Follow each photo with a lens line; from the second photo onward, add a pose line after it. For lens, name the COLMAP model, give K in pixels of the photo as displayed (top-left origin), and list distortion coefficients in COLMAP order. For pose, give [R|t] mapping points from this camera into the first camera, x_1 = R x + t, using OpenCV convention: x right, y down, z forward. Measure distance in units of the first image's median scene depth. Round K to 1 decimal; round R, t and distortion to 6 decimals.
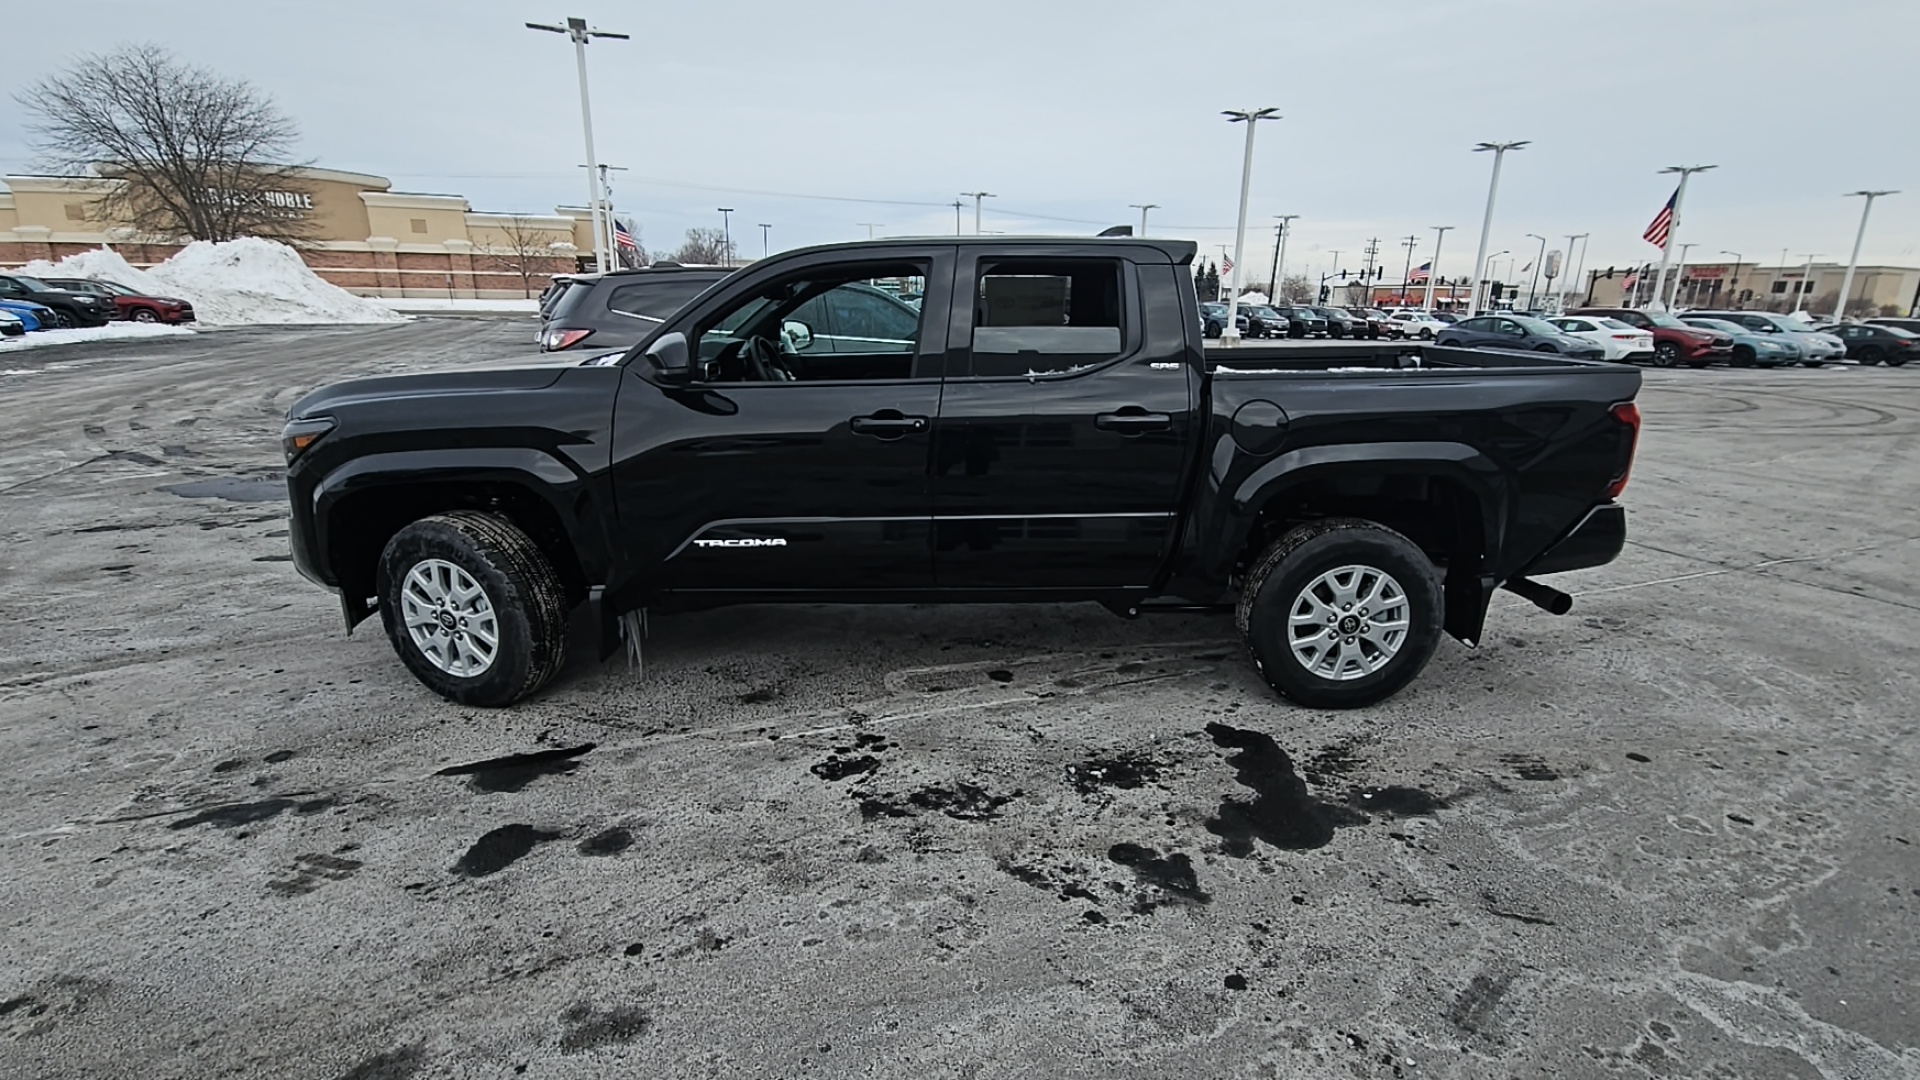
lens RADIAL K [[853.6, 0, 979.2], [0, 853.6, 531.2], [0, 0, 1]] dist [0.007211, -0.004794]
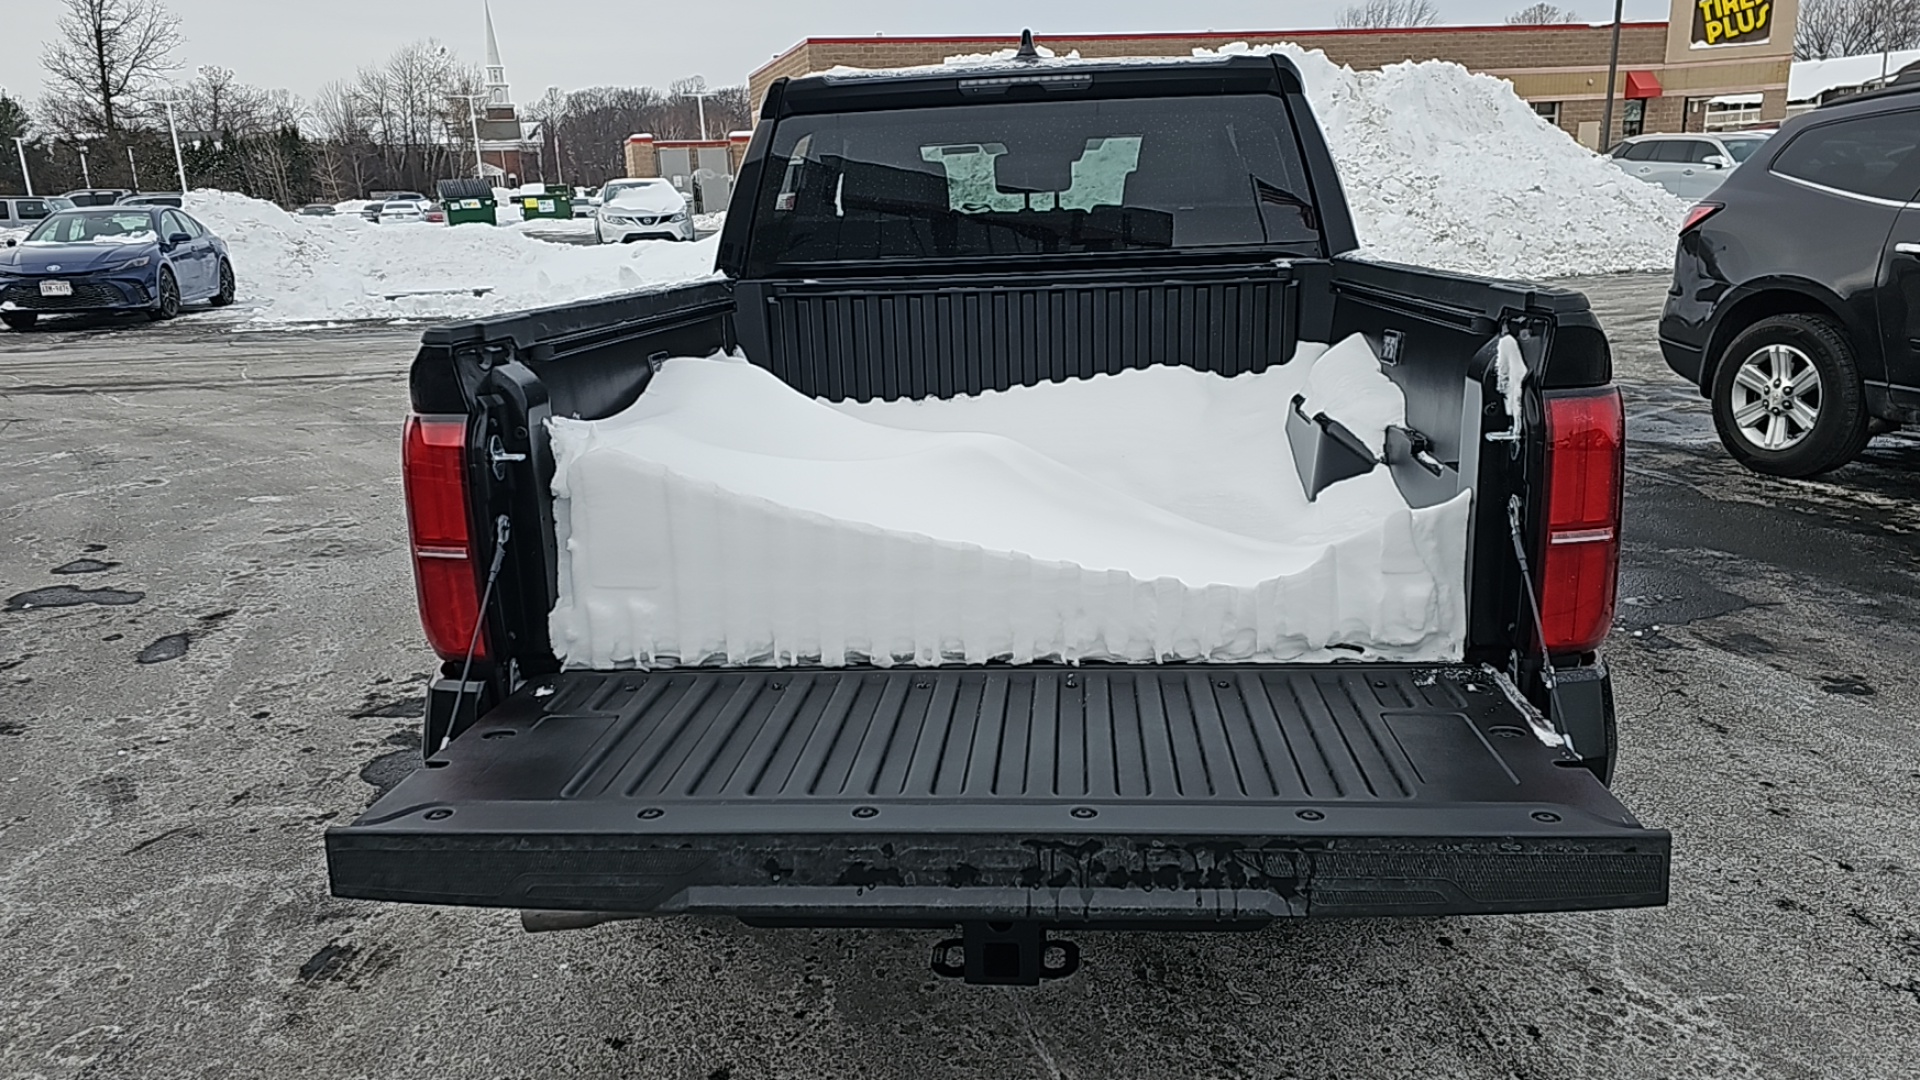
lens RADIAL K [[1368.7, 0, 973.4], [0, 1368.7, 548.4], [0, 0, 1]] dist [0.076694, -0.056575]
pose [[-0.094415, 0.242933, -0.965437, 1.508110], [-0.230293, 0.938136, 0.258585, -0.347578], [0.968530, 0.246748, -0.032629, 1.426505]]
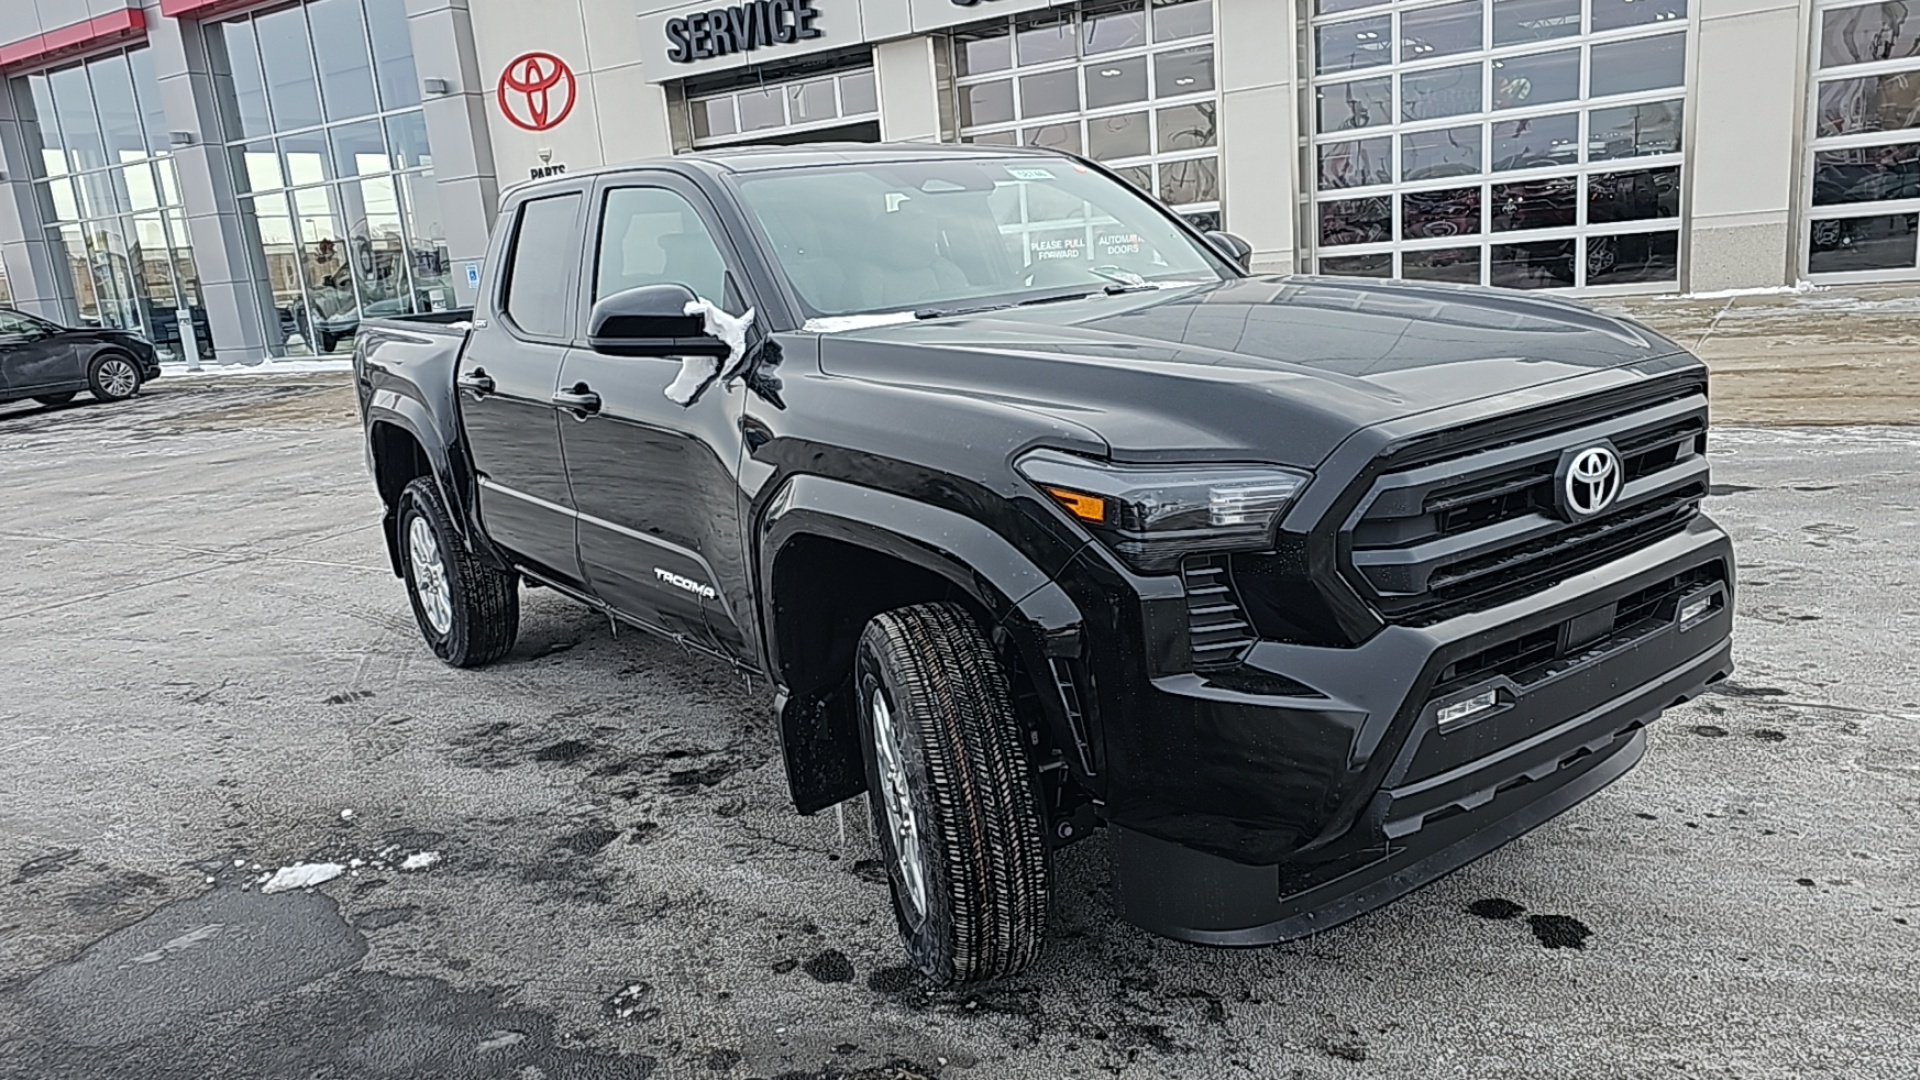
lens RADIAL K [[1368.7, 0, 951.7], [0, 1368.7, 548.9], [0, 0, 1]] dist [0.076694, -0.056575]
pose [[-0.575002, -0.144970, 0.805206, -1.457026], [0.288659, 0.884938, 0.365459, -0.563093], [-0.765538, 0.442569, -0.466994, 2.103129]]
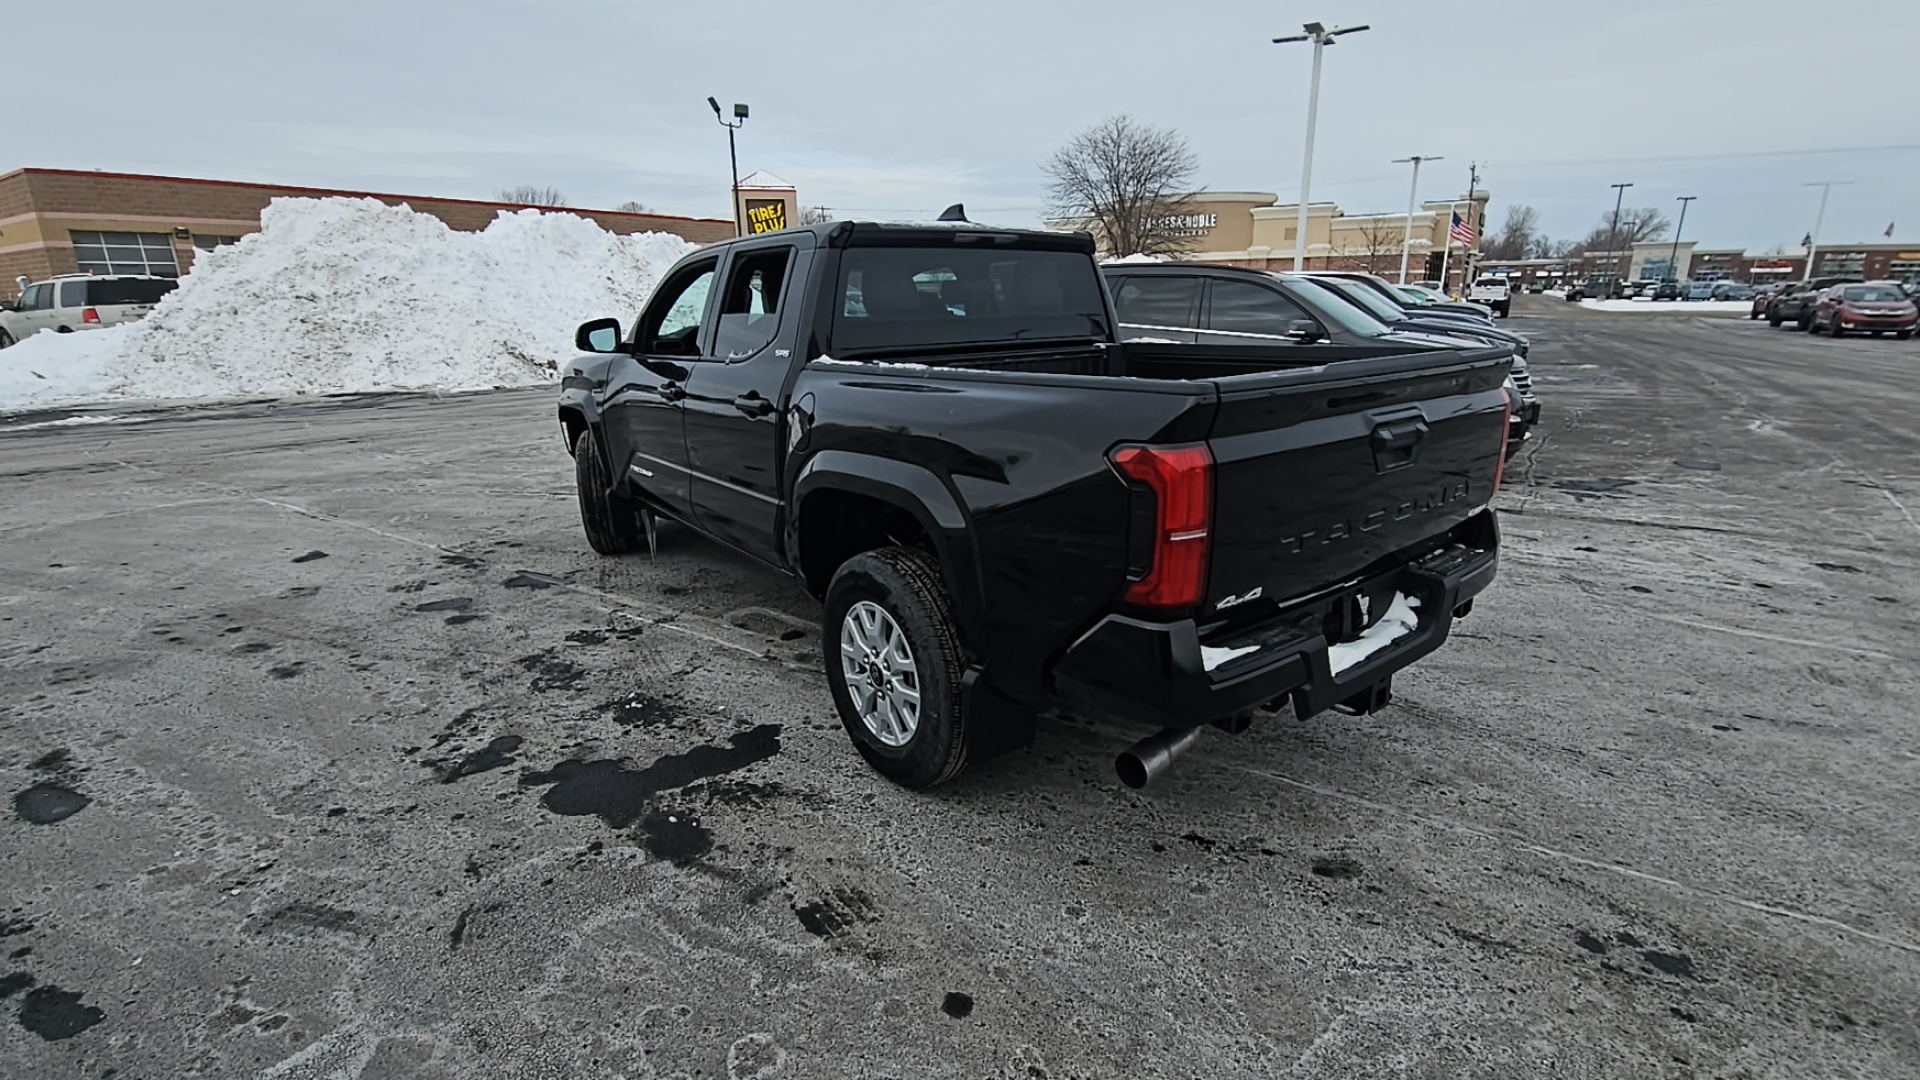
lens RADIAL K [[853.6, 0, 980.7], [0, 853.6, 531.1], [0, 0, 1]] dist [0.007211, -0.004794]
pose [[0.602812, 0.192518, -0.774309, 1.268392], [-0.190839, 0.977076, 0.094361, -0.140520], [0.774725, 0.090886, 0.625733, 0.630973]]
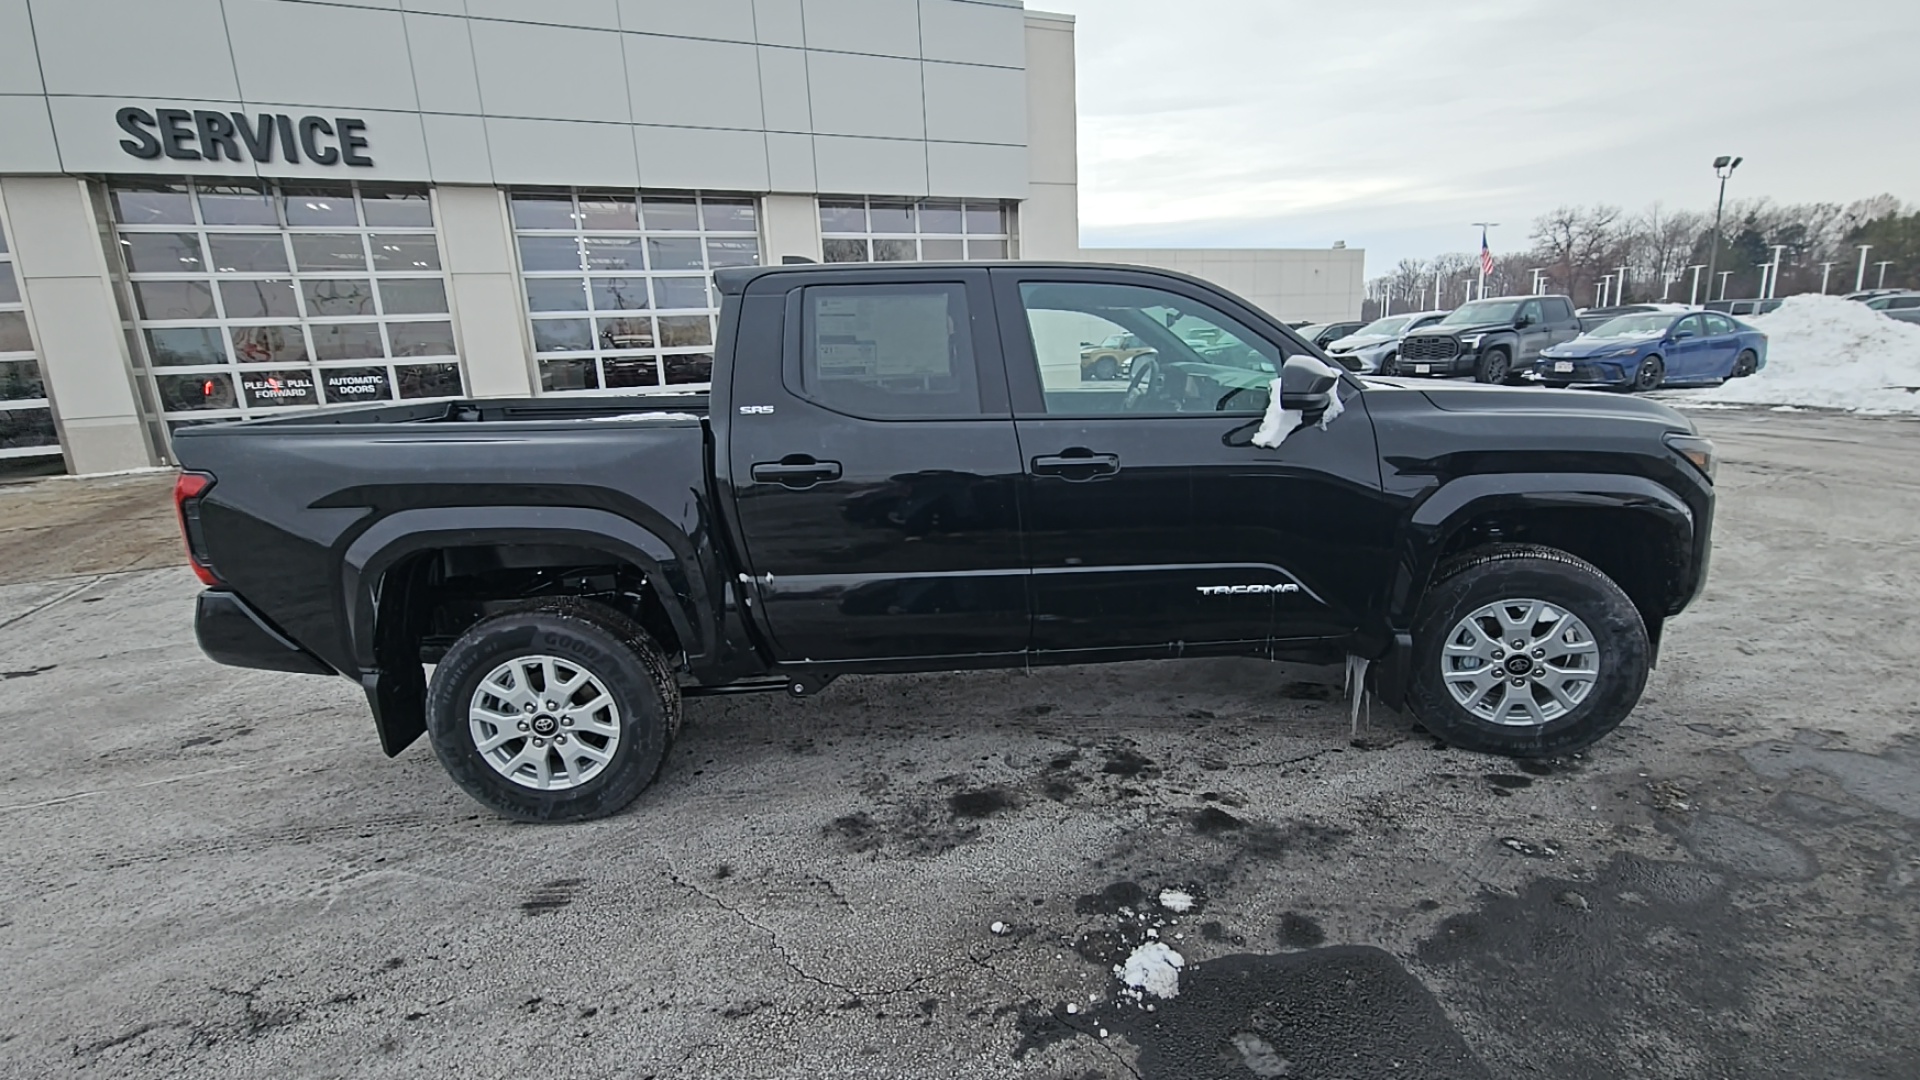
lens RADIAL K [[853.6, 0, 981.2], [0, 853.6, 539.3], [0, 0, 1]] dist [0.007211, -0.004794]
pose [[-0.998935, 0.033821, -0.031394, 0.009570], [0.015025, 0.881630, 0.471703, -0.678090], [0.043632, 0.470729, -0.881199, 2.558862]]
